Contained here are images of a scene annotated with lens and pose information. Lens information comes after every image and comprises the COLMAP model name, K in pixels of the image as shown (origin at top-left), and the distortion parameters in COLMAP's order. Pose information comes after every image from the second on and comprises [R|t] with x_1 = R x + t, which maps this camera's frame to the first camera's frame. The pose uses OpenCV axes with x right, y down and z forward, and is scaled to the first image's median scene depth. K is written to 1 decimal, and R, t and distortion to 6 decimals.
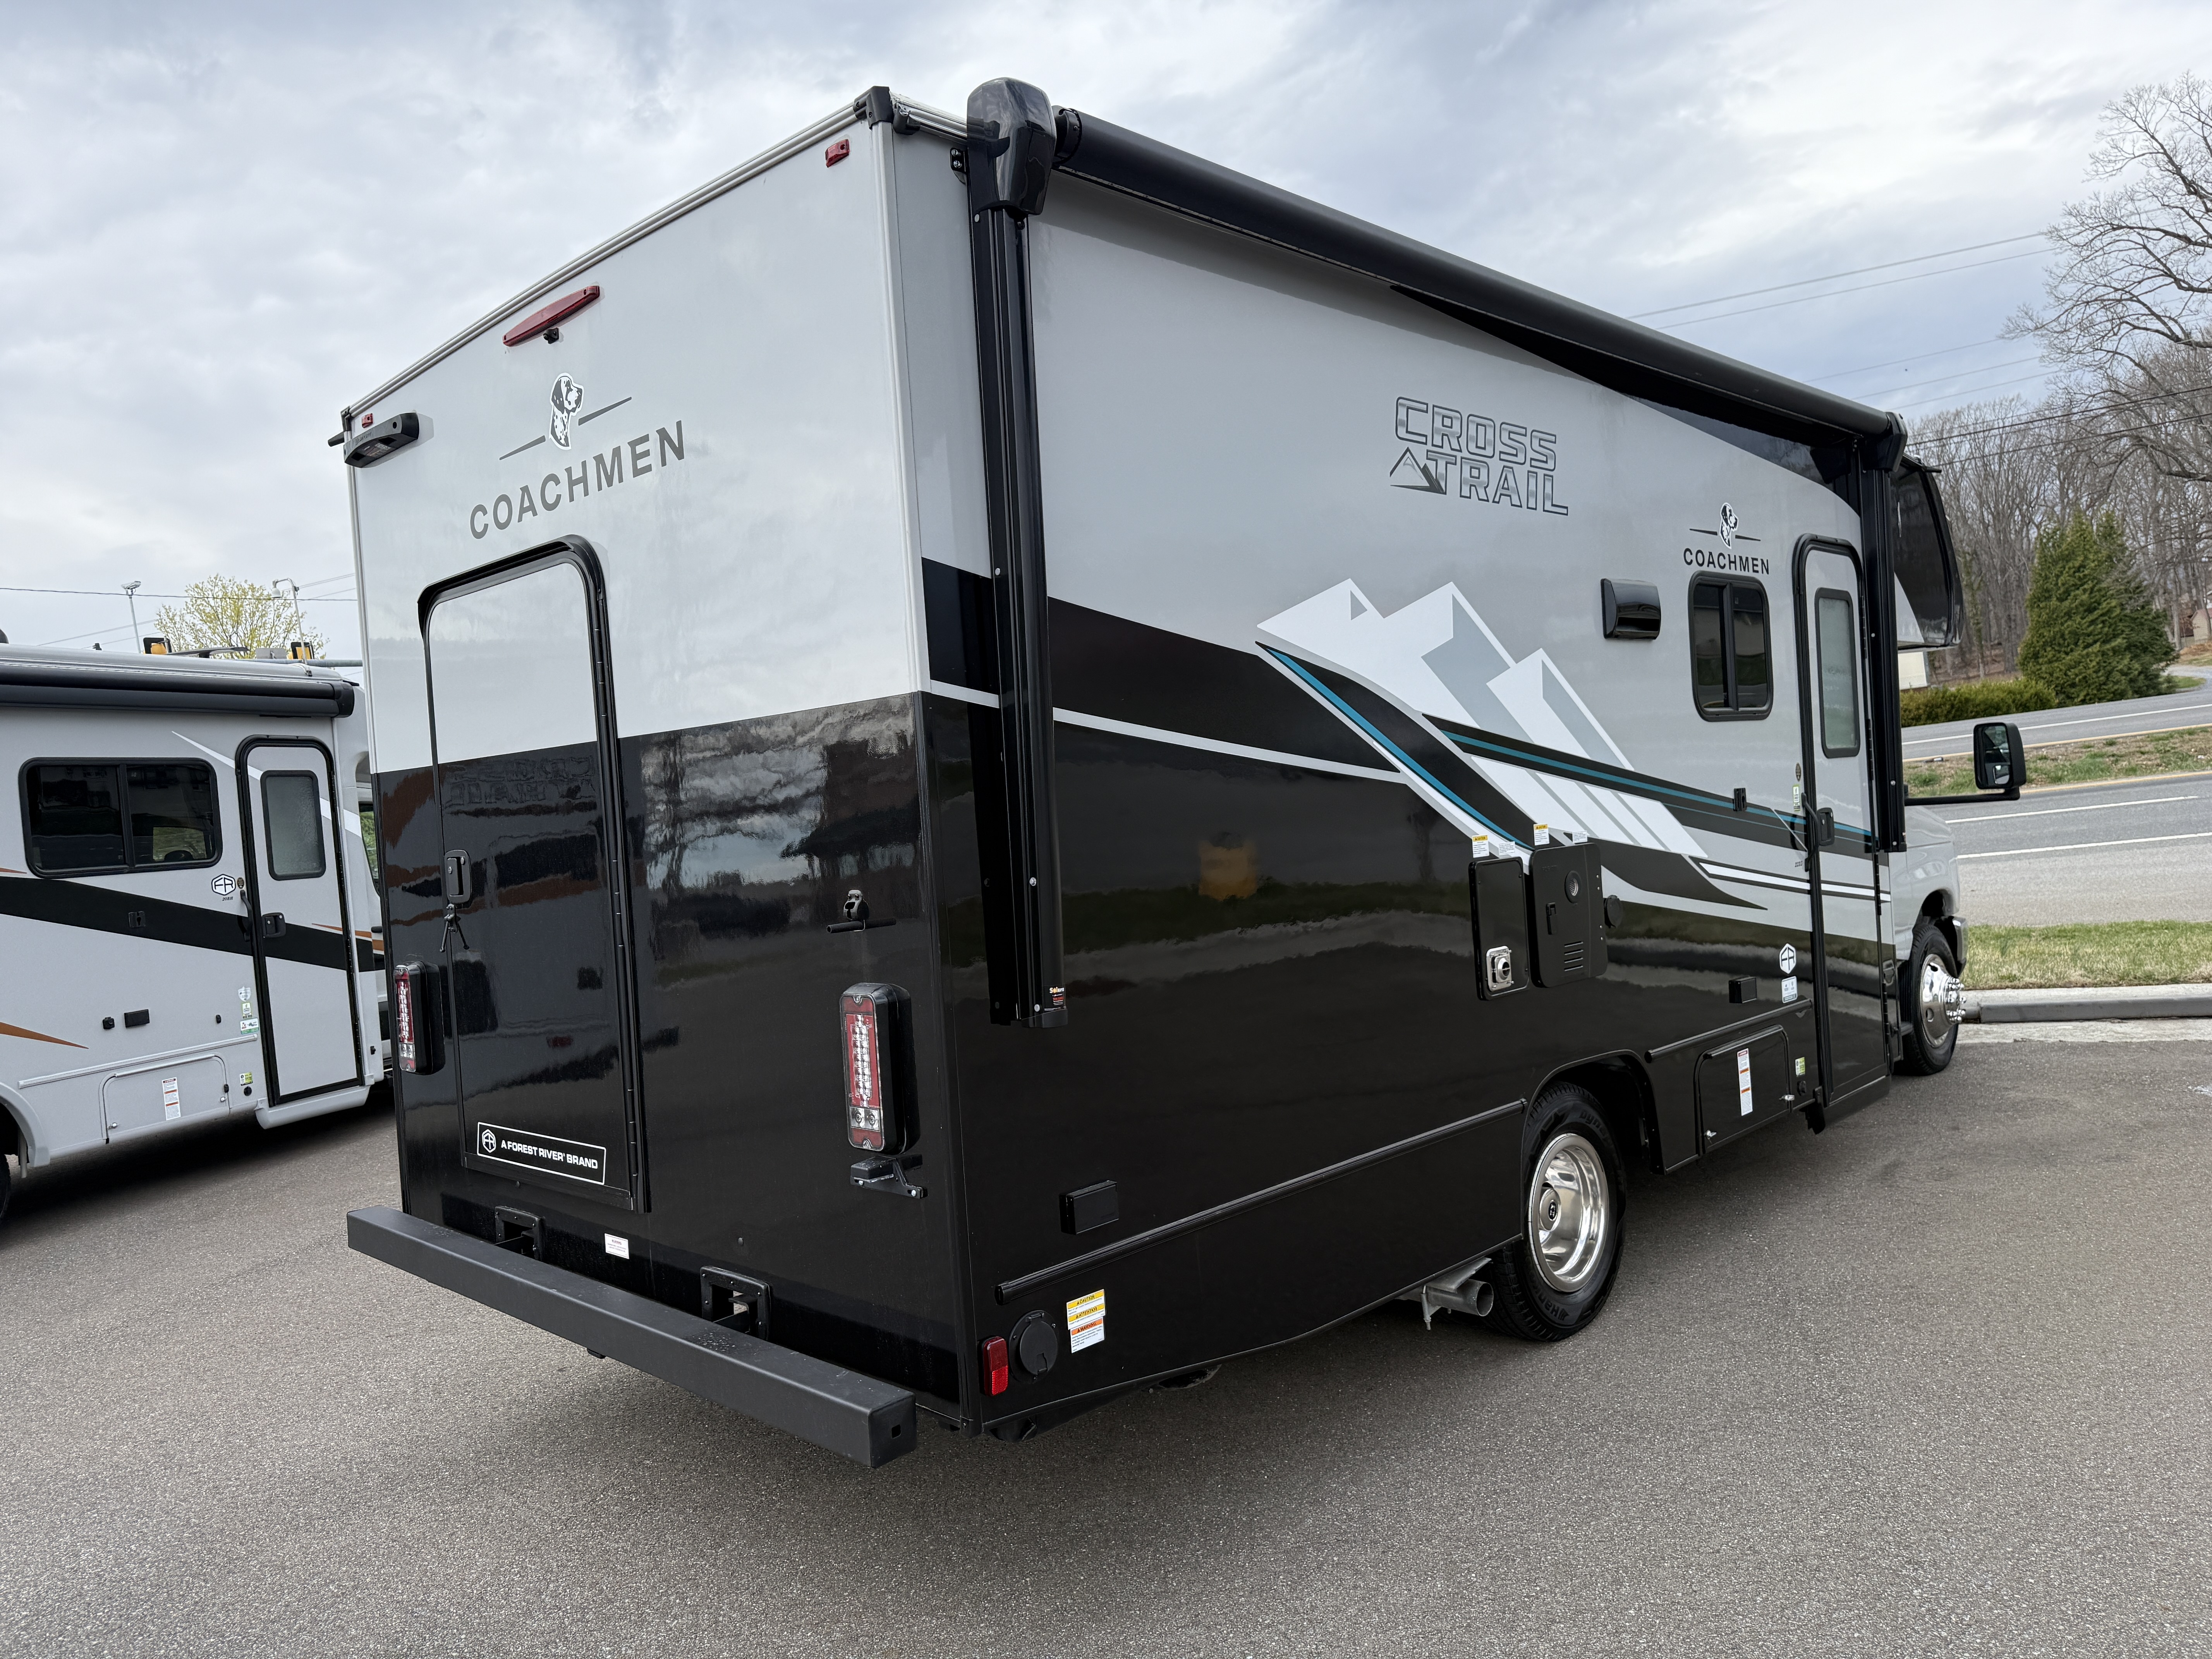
lens RADIAL K [[1510.7, 0, 1106.0], [0, 1510.7, 829.5], [0, 0, 1]] dist [0.140567, -0.177931]
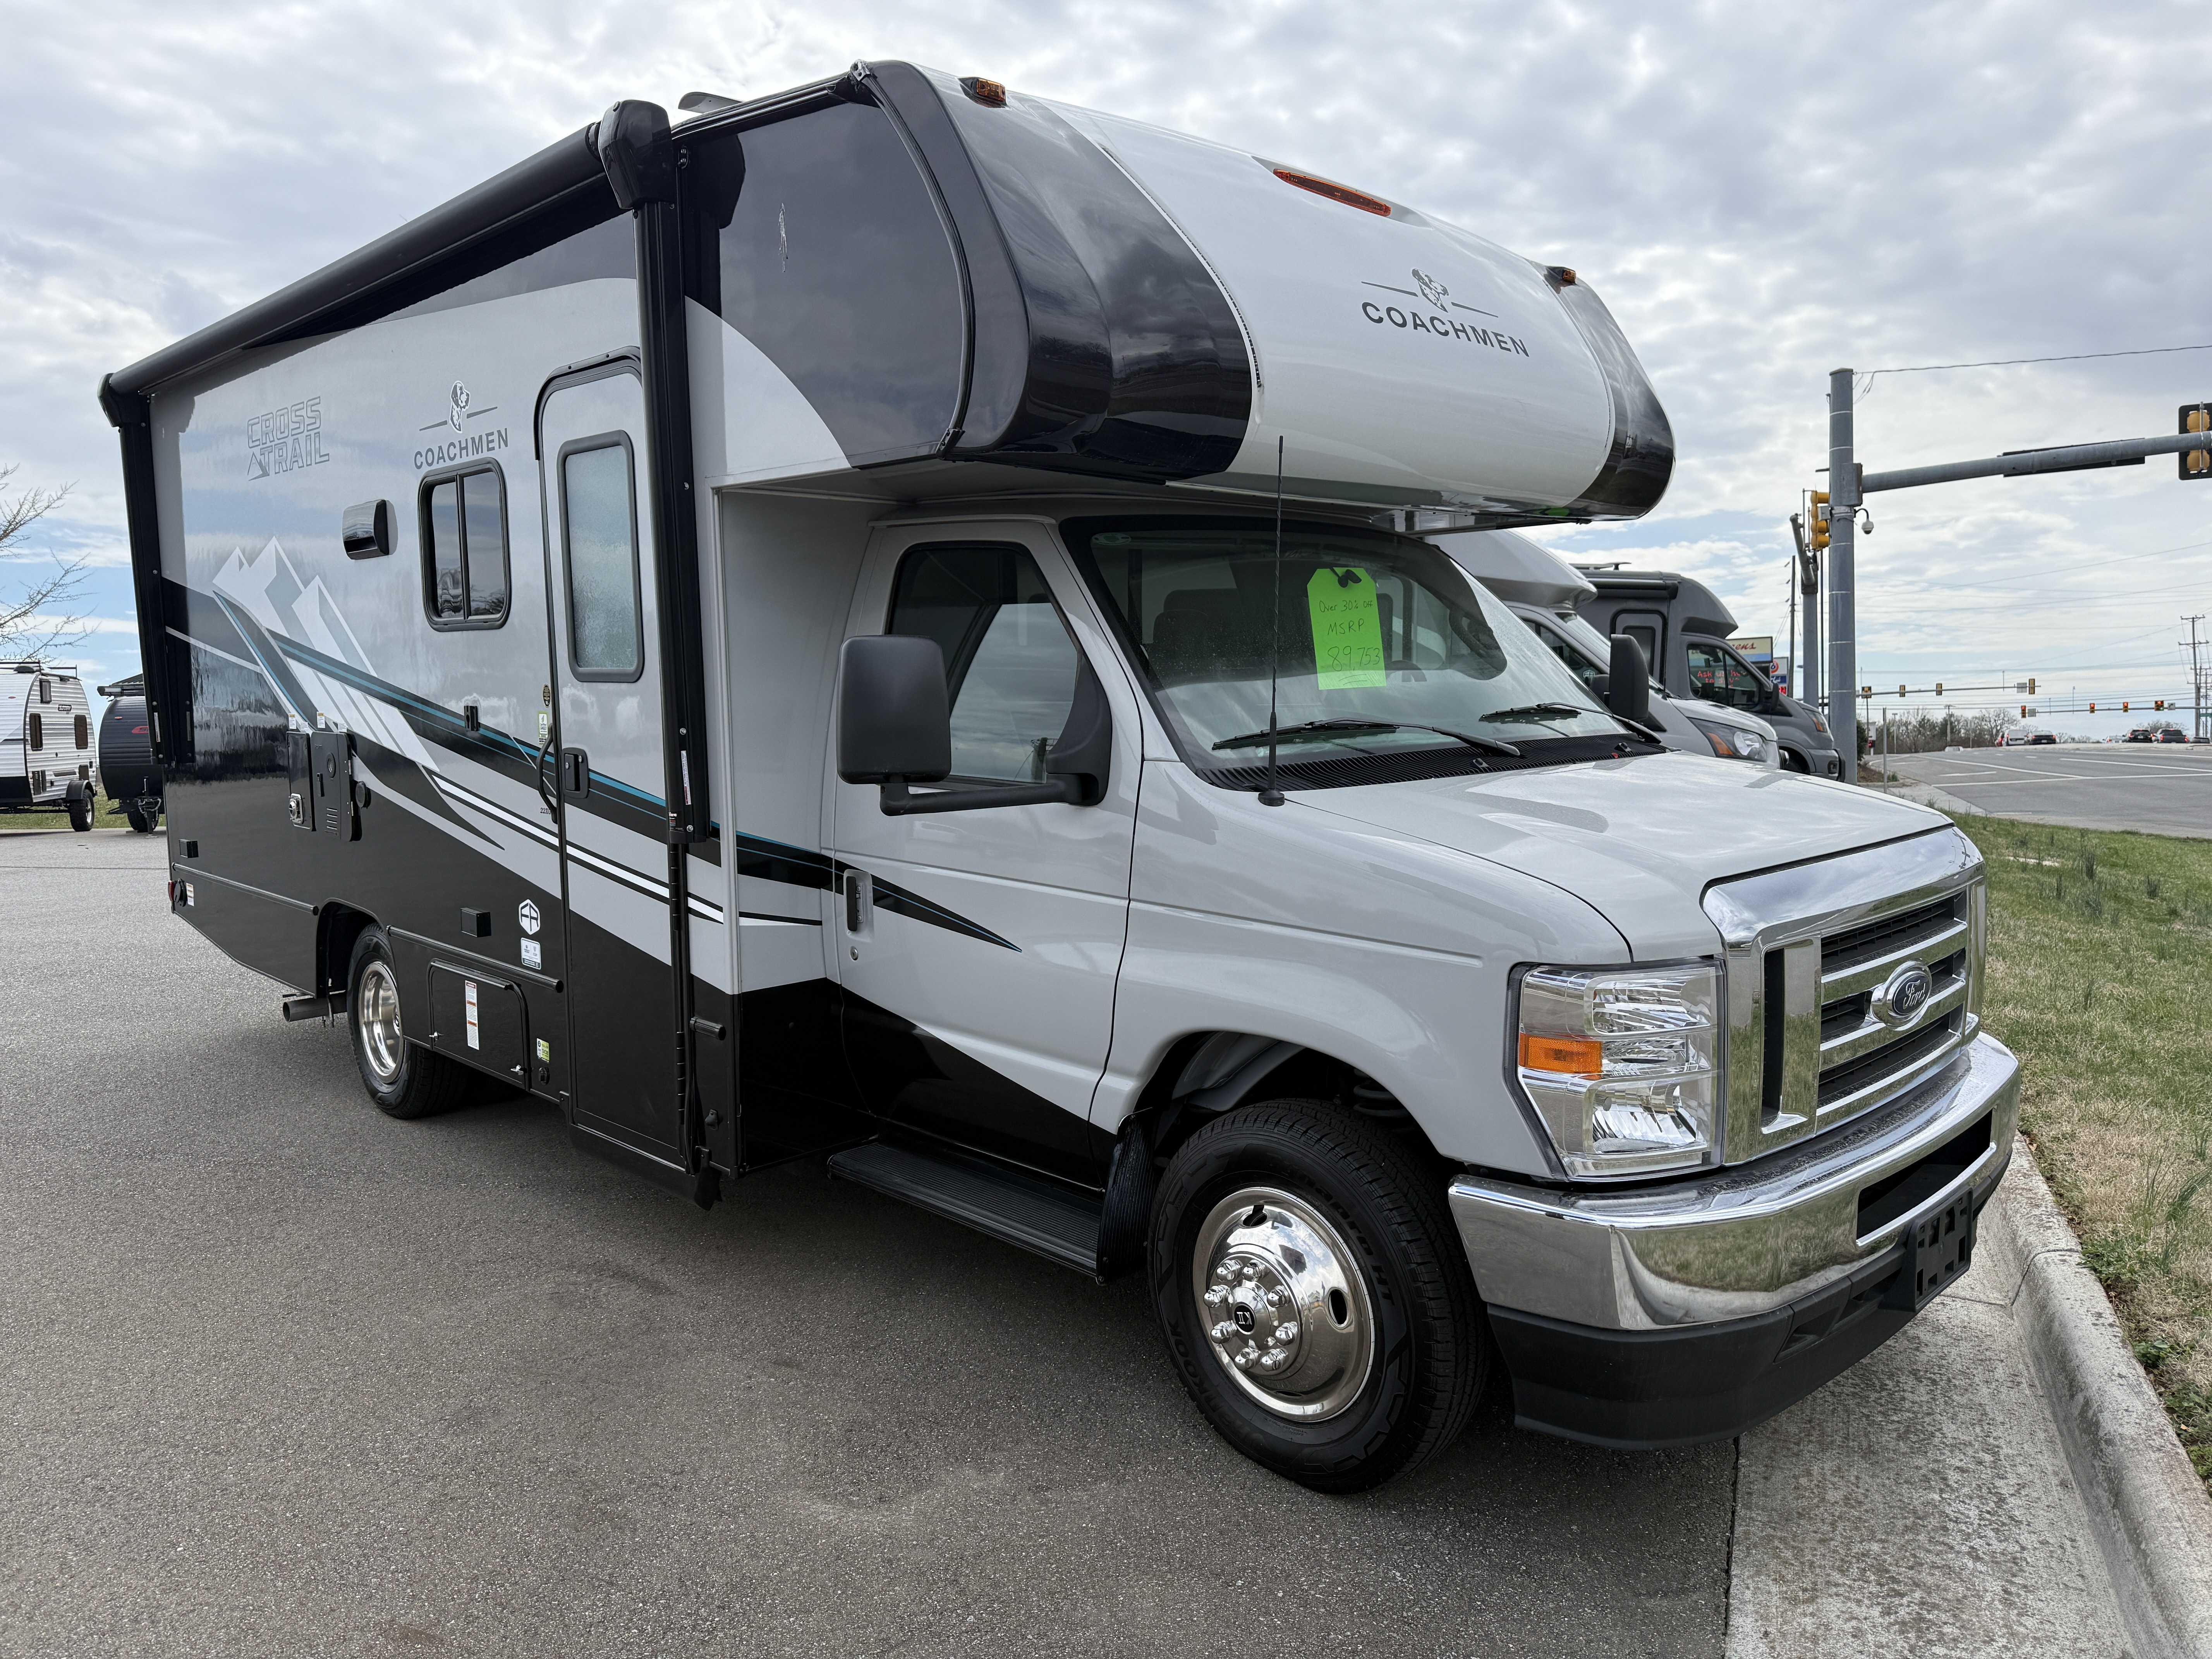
lens RADIAL K [[1510.7, 0, 1106.0], [0, 1510.7, 829.5], [0, 0, 1]] dist [0.140567, -0.177931]
pose [[-0.011389, 0.166364, -0.985999, 1.599950], [-0.018474, 0.985859, 0.166554, -0.137539], [0.999764, 0.020112, -0.008154, 1.684821]]
